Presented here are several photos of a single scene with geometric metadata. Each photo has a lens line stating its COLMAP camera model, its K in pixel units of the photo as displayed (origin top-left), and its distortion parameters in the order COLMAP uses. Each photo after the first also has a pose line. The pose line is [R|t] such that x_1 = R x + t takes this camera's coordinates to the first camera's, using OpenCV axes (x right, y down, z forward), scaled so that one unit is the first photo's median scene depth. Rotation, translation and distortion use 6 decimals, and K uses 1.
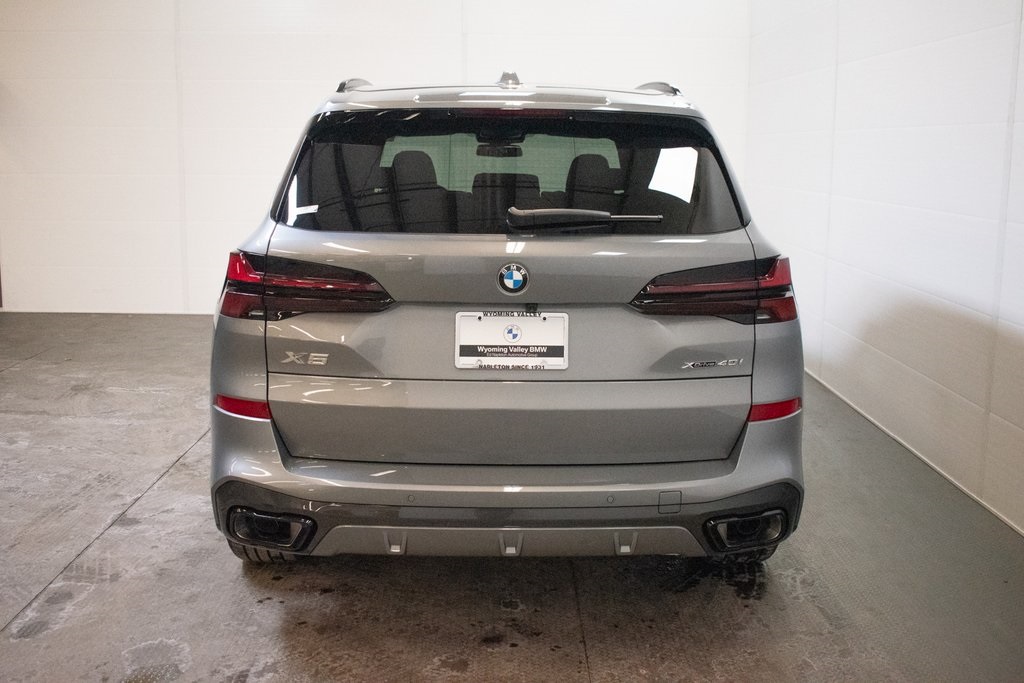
lens RADIAL K [[1069.5, 0, 512.0], [0, 1069.5, 341.5], [0, 0, 1]] dist [0.001245, 0.001086]
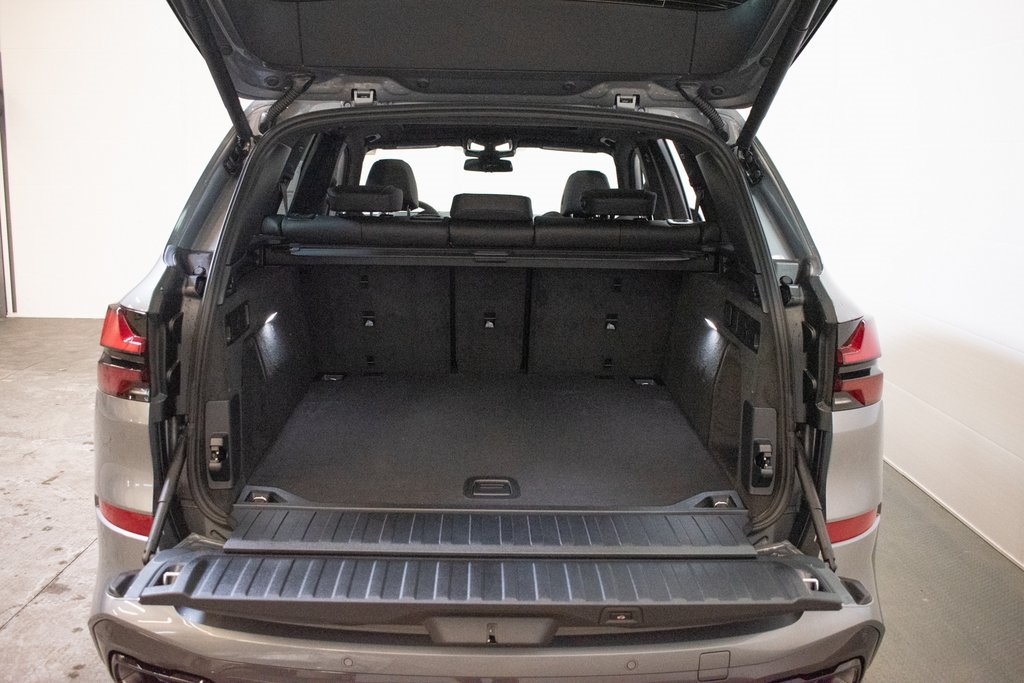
lens RADIAL K [[877.5, 0, 493.3], [0, 877.5, 355.8], [0, 0, 1]] dist [-0.004212, -0.000964]
pose [[0.999911, 0.008534, -0.010264, 0.003334], [-0.008141, 0.999256, 0.037699, -0.051698], [0.010578, -0.037612, 0.999236, 0.285017]]
